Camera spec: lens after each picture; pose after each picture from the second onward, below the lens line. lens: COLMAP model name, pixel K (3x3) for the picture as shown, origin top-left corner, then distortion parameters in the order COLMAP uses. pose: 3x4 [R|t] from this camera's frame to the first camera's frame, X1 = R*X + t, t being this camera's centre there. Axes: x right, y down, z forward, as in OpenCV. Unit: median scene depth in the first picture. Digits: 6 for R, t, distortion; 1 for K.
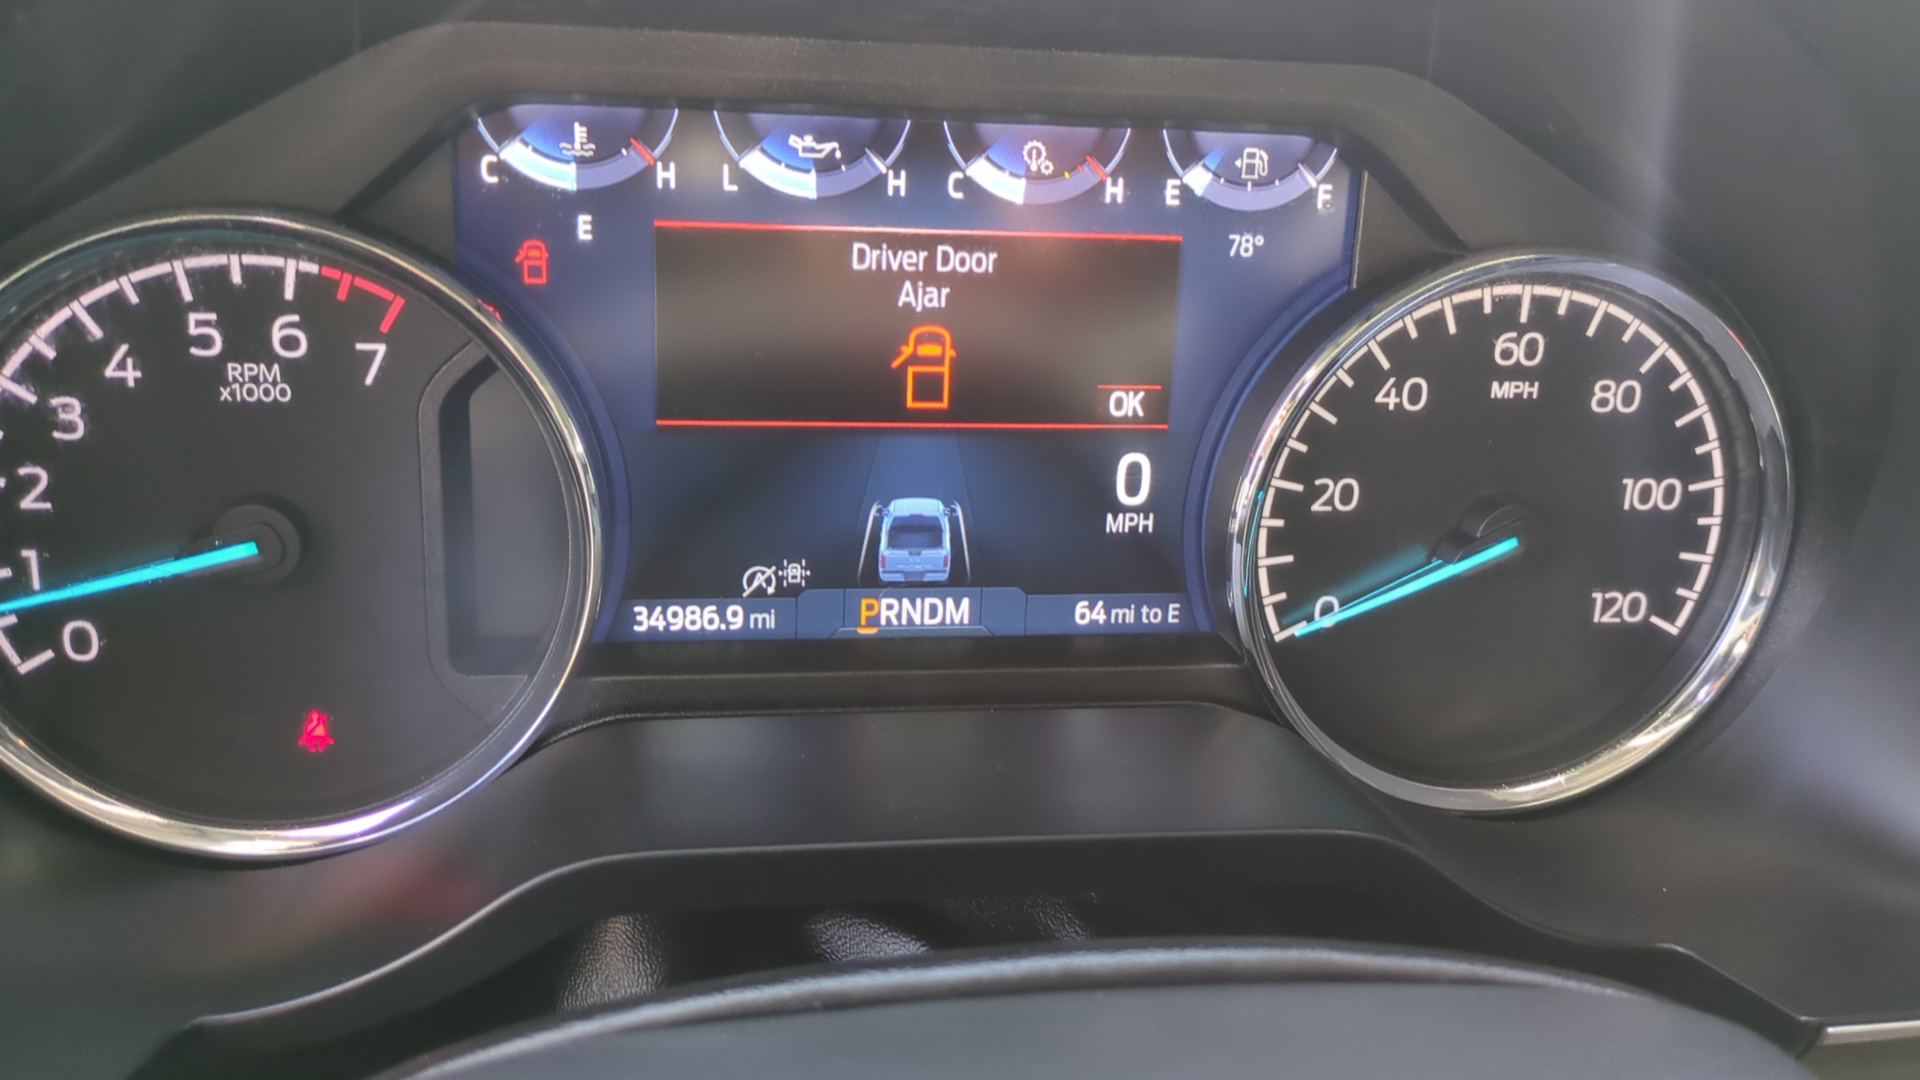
lens RADIAL K [[1677.7, 0, 968.8], [0, 1677.7, 562.5], [0, 0, 1]] dist [0.058559, -0.112833]
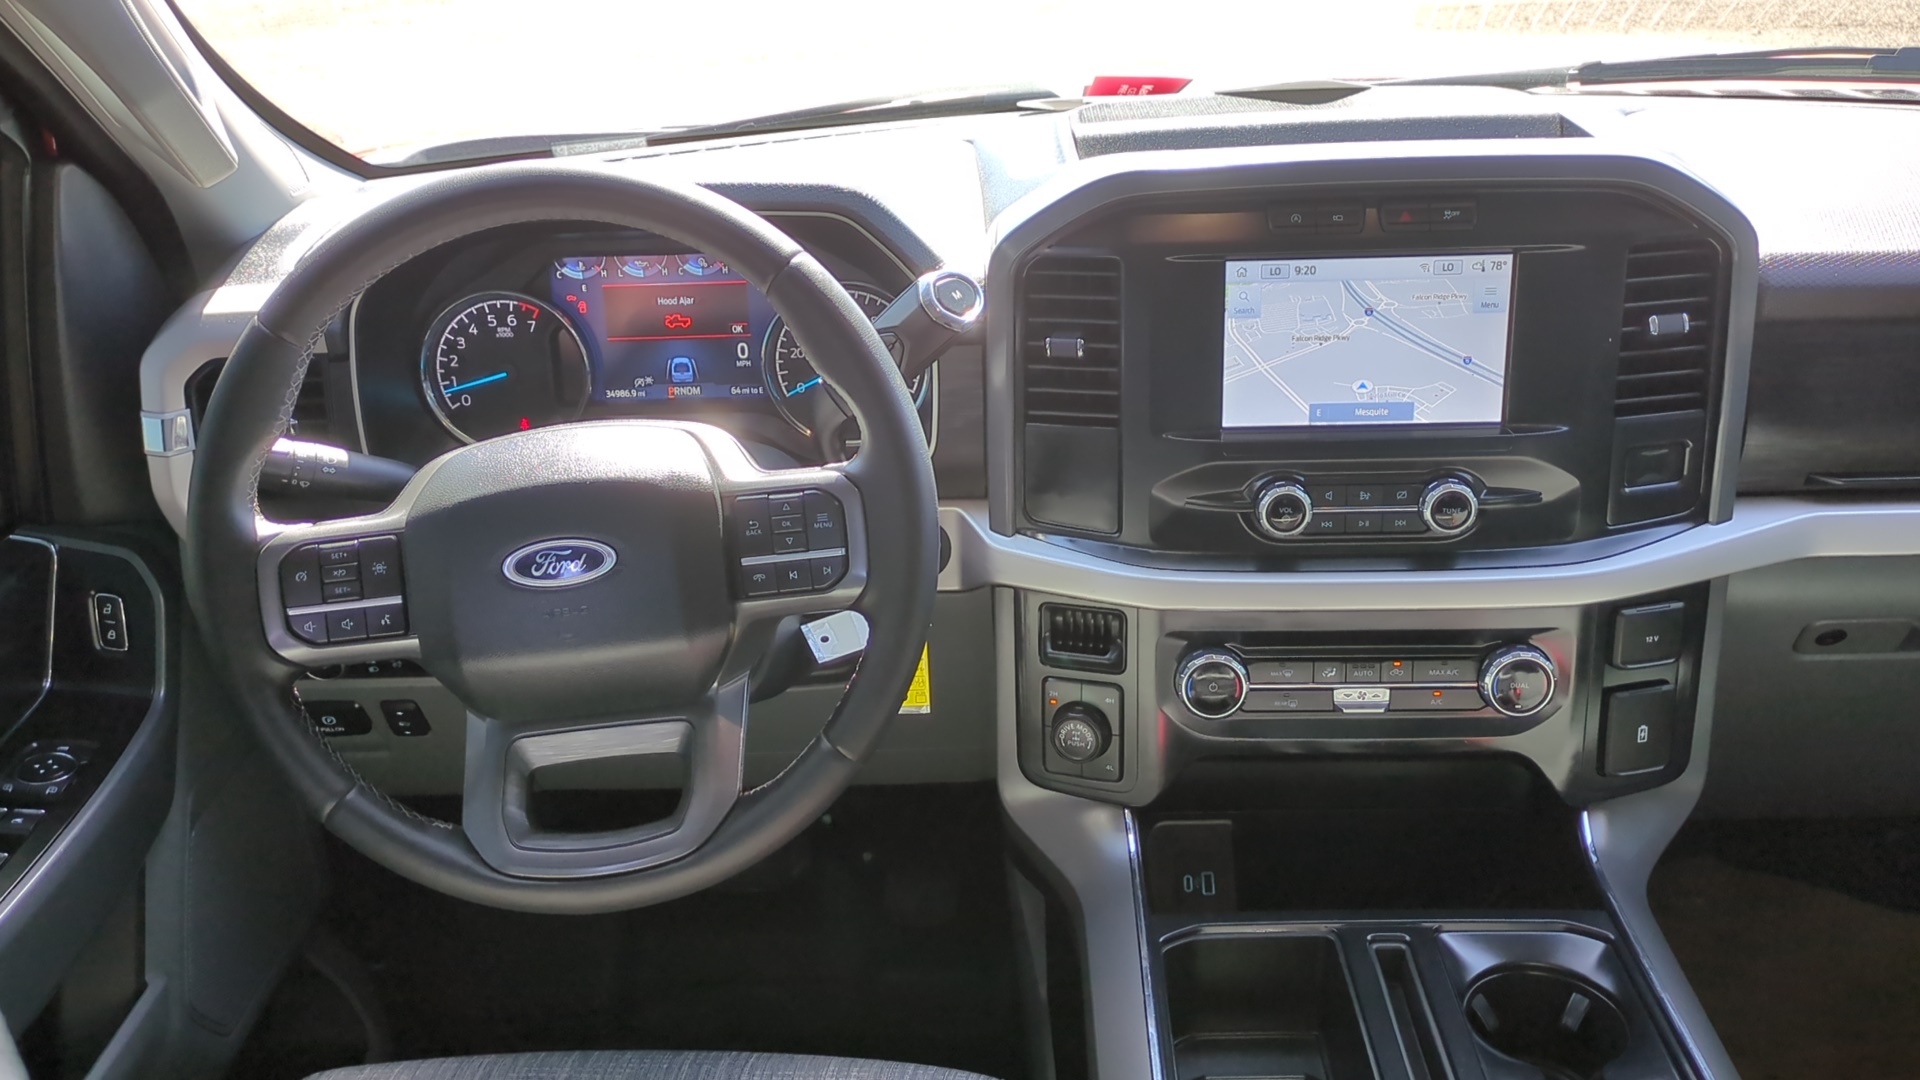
lens RADIAL K [[1650.2, 0, 974.3], [0, 1650.2, 542.7], [0, 0, 1]] dist [0.061524, -0.076711]
pose [[0.976593, -0.016164, -0.214488, 1.318820], [0.019804, 0.999694, 0.014834, 0.312514], [0.214183, -0.018735, 0.976614, -2.291749]]
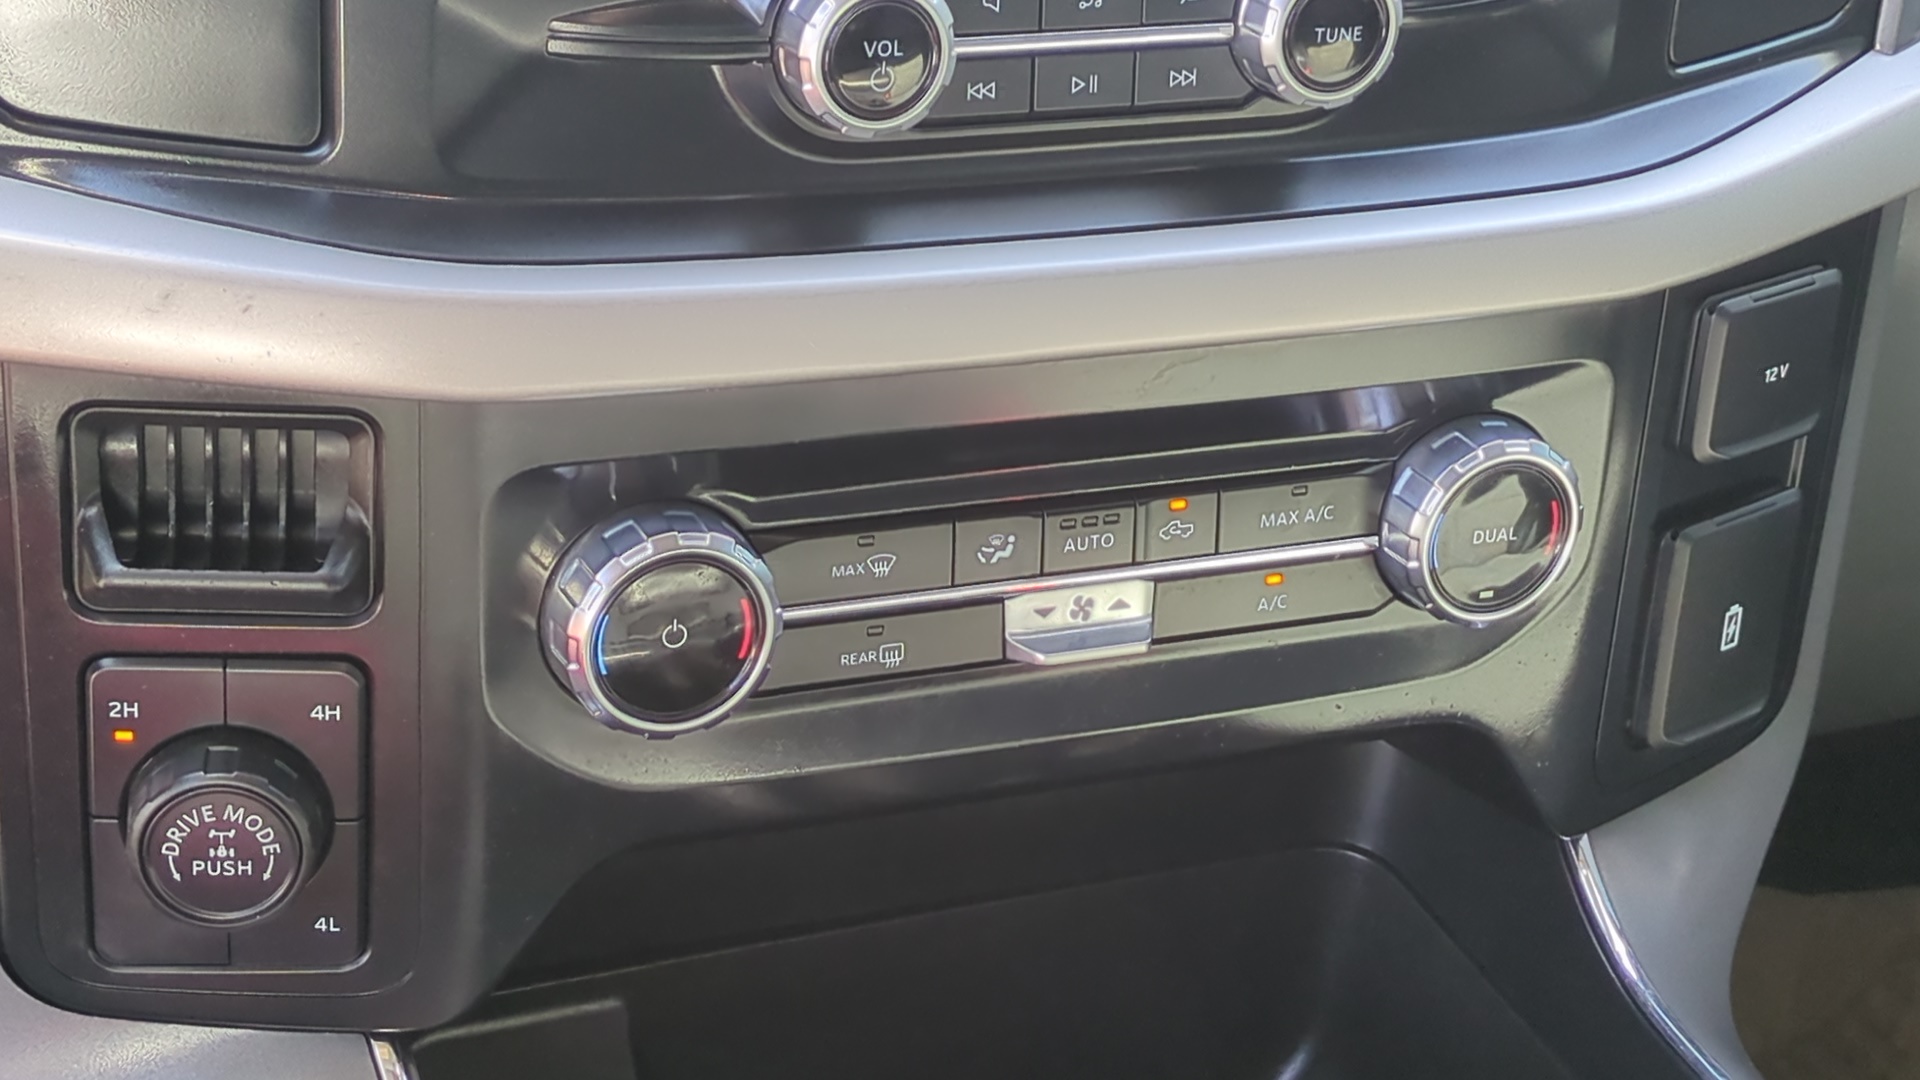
lens RADIAL K [[3252.6, 0, 960.0], [0, 3252.6, 540.0], [0, 0, 1]] dist [0.048635, -0.038331]
pose [[0.967866, -0.089577, 0.234971, 0.805298], [0.055065, 0.987222, 0.149536, 0.310588], [-0.245363, -0.131792, 0.960431, -1.012911]]
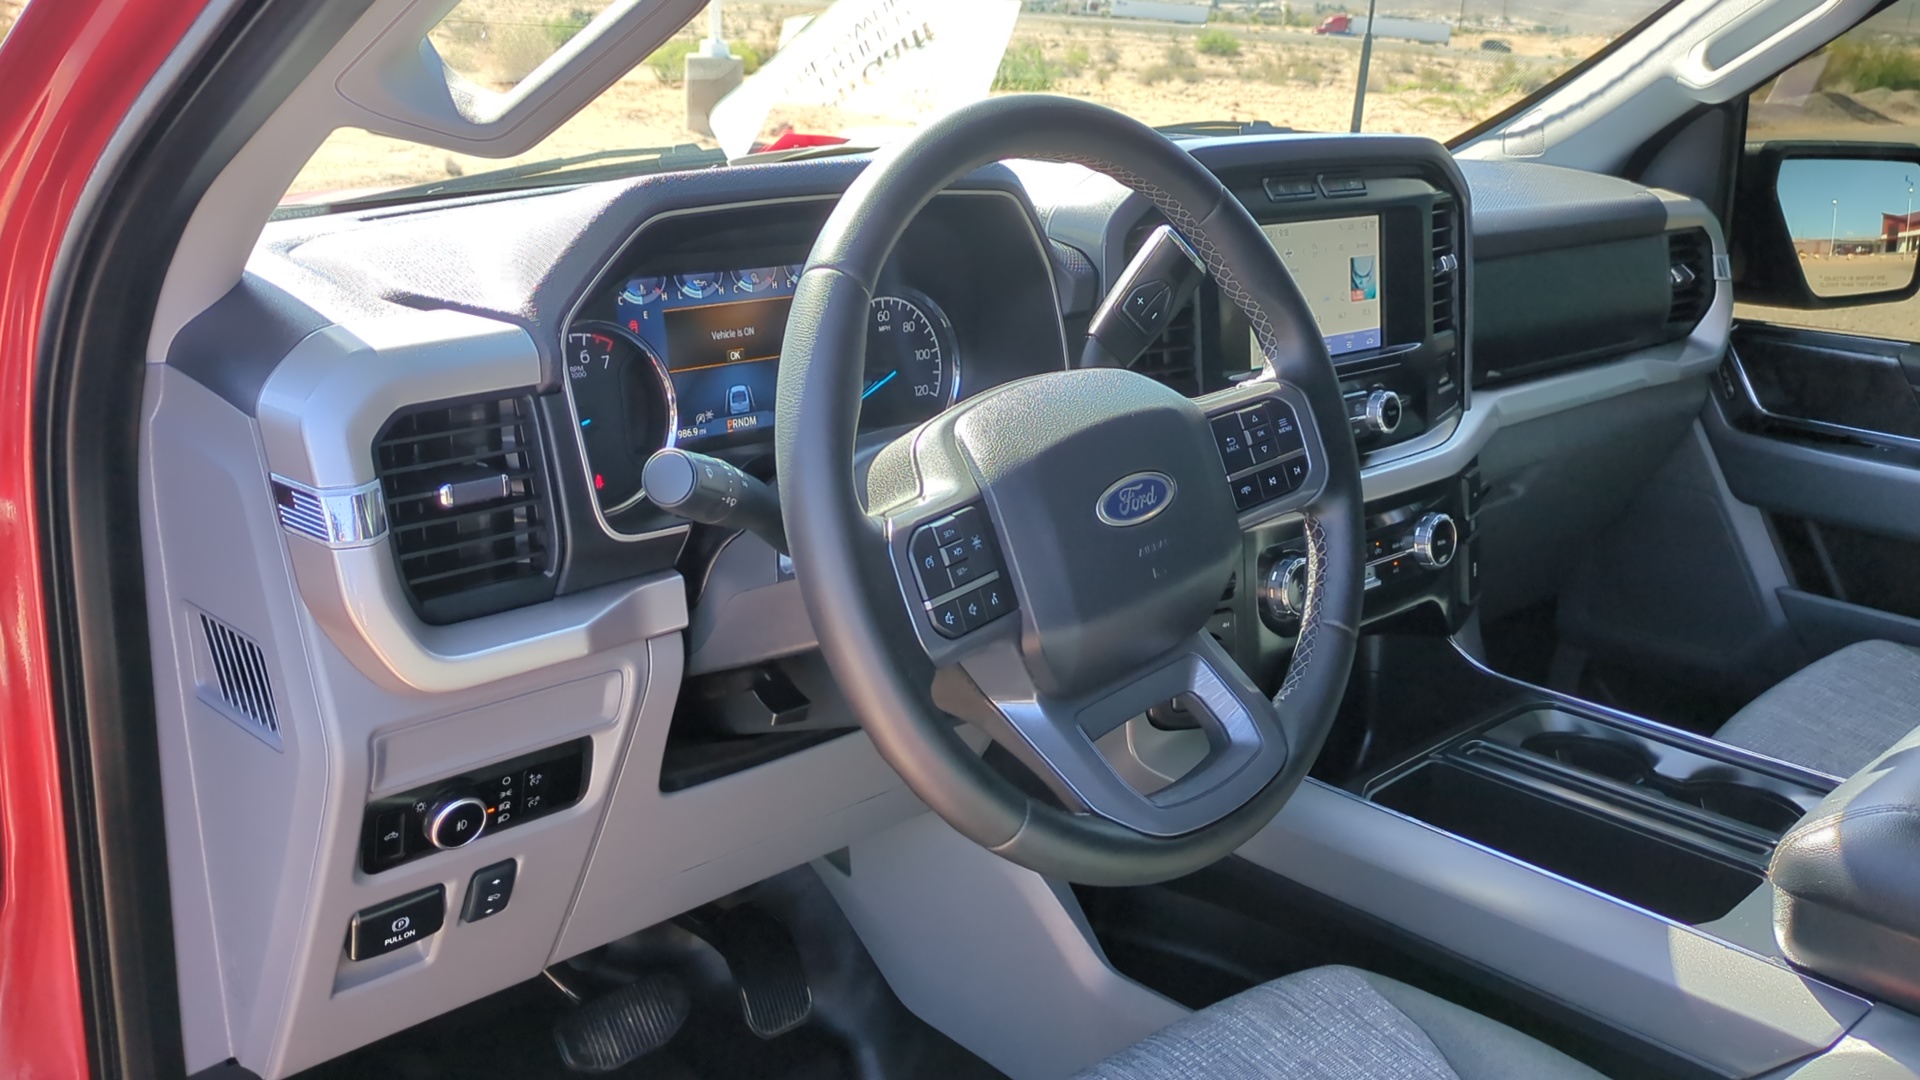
lens RADIAL K [[1662.8, 0, 960.0], [0, 1662.8, 540.0], [0, 0, 1]] dist [0.041216, -0.006088]
pose [[0.821445, -0.208388, 0.530851, -1.431543], [0.253272, 0.967318, -0.012190, 0.392684], [-0.510961, 0.144463, 0.847378, -1.870200]]
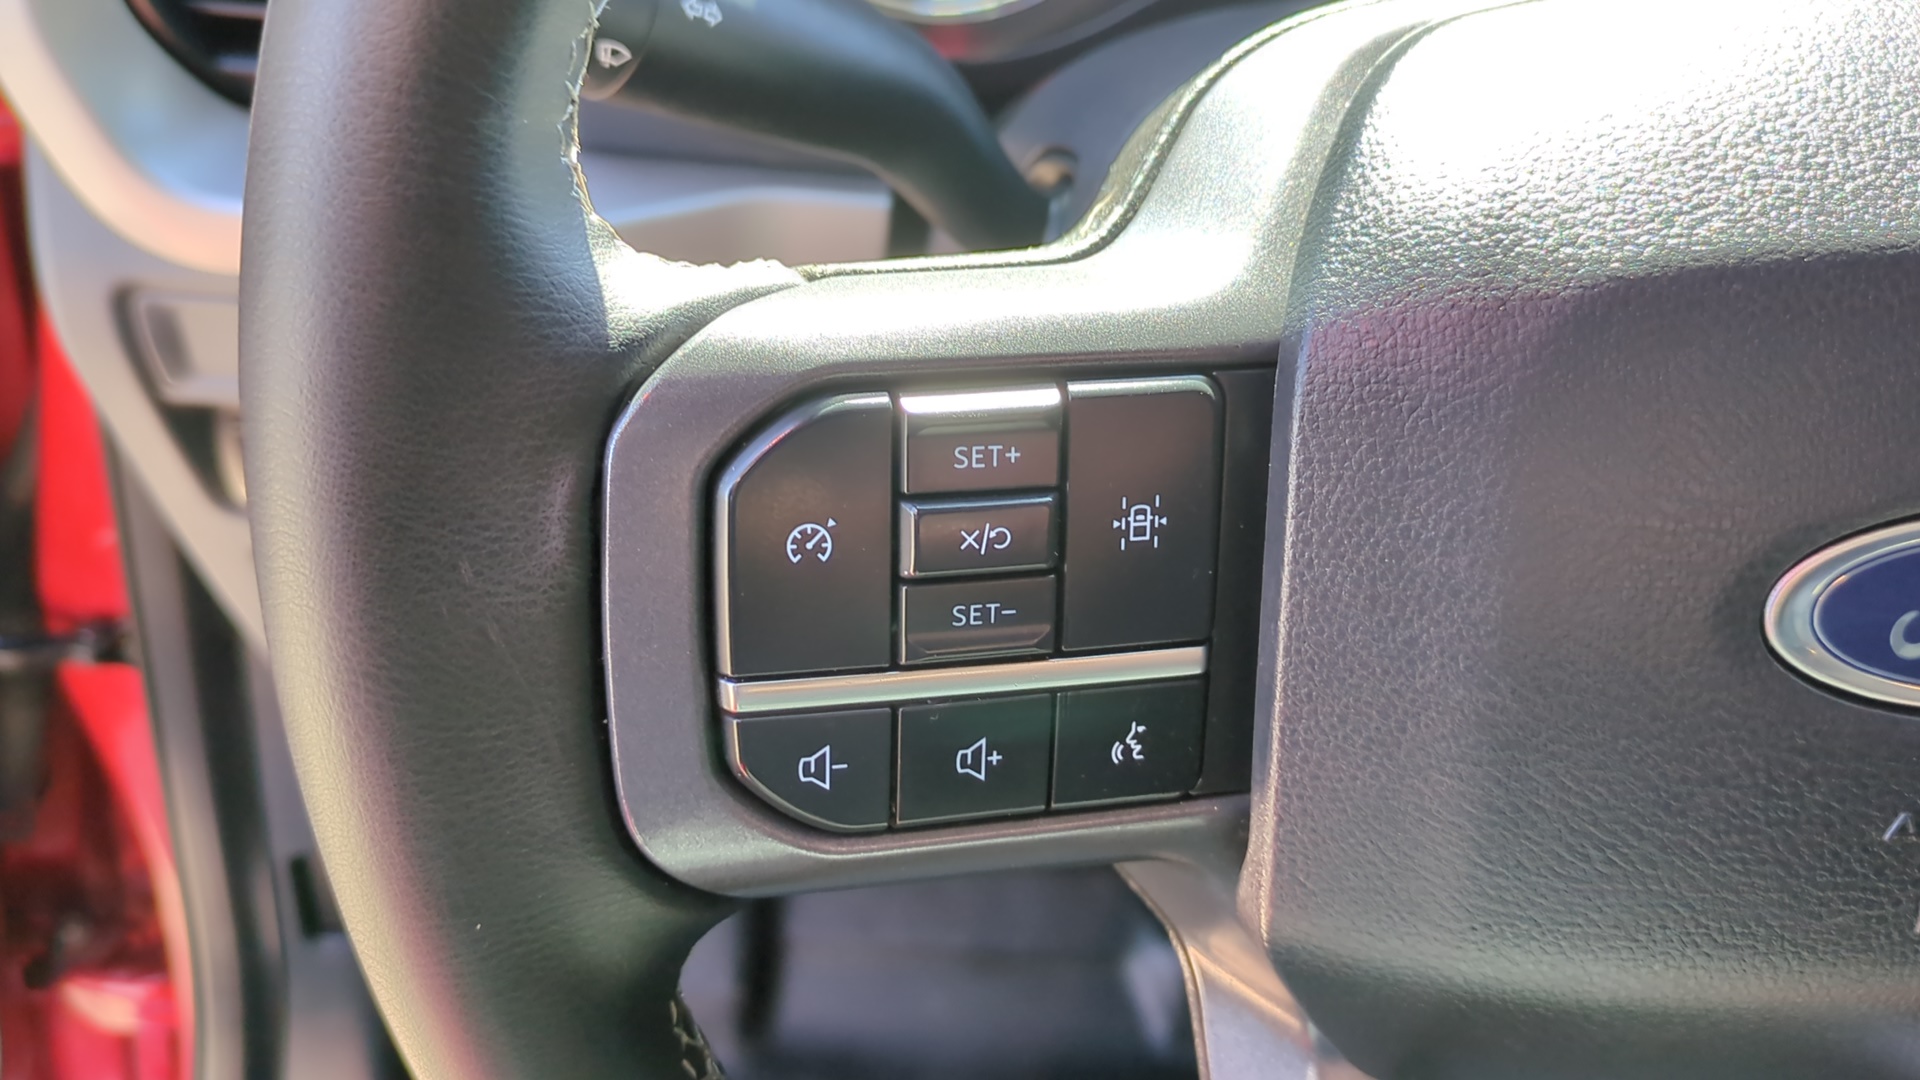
lens RADIAL K [[1677.7, 0, 968.8], [0, 1677.7, 562.5], [0, 0, 1]] dist [0.058559, -0.112833]
pose [[0.989805, 0.125467, -0.067418, -0.194783], [-0.104756, 0.961970, 0.252268, 0.244640], [0.096505, -0.242633, 0.965306, -0.485448]]
